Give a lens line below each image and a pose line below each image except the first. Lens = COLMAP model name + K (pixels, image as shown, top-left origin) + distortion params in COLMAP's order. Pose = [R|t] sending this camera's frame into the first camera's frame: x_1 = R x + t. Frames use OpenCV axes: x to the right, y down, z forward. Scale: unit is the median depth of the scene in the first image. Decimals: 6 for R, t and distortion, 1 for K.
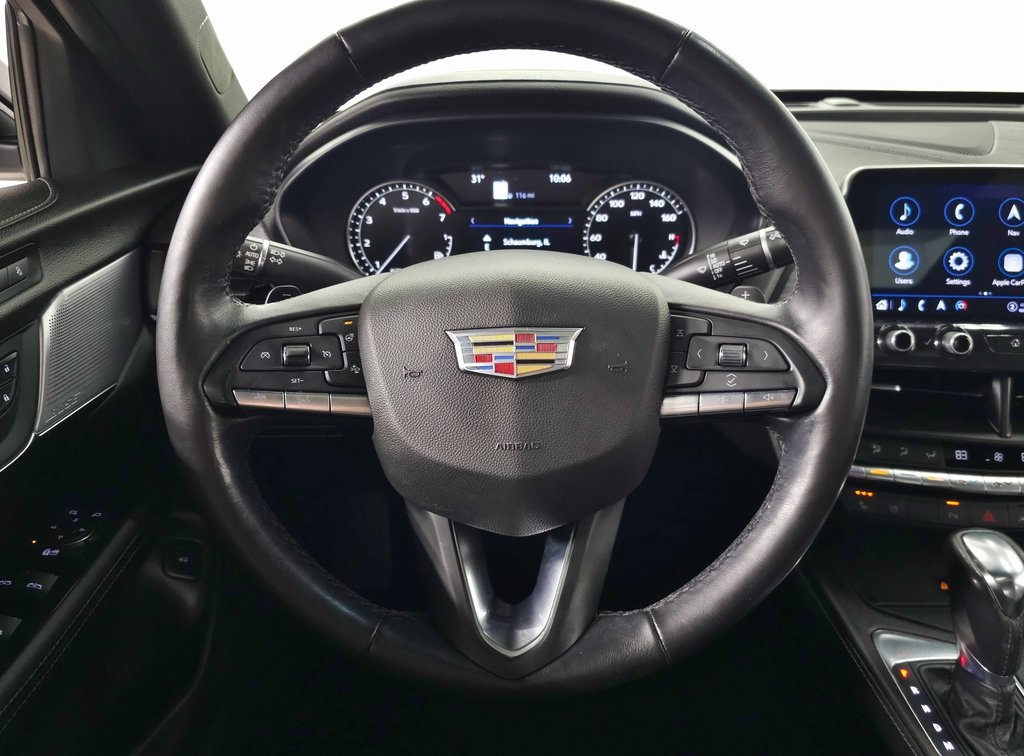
lens RADIAL K [[716.4, 0, 517.9], [0, 716.4, 370.6], [0, 0, 1]] dist [0.033810, -0.041082]
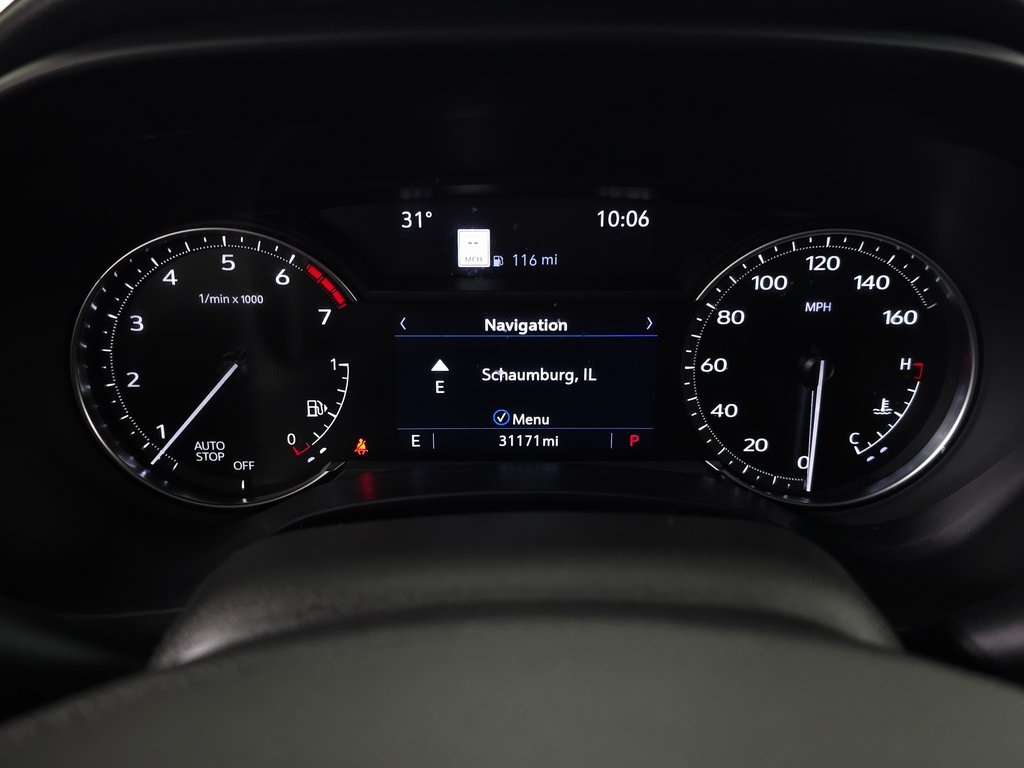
lens RADIAL K [[840.1, 0, 504.0], [0, 840.1, 334.3], [0, 0, 1]] dist [0.012810, -0.007888]
pose [[0.999918, -0.000055, 0.012808, -0.013751], [0.001204, 0.995970, -0.089683, -0.165392], [-0.012751, 0.089691, 0.995888, 0.553200]]
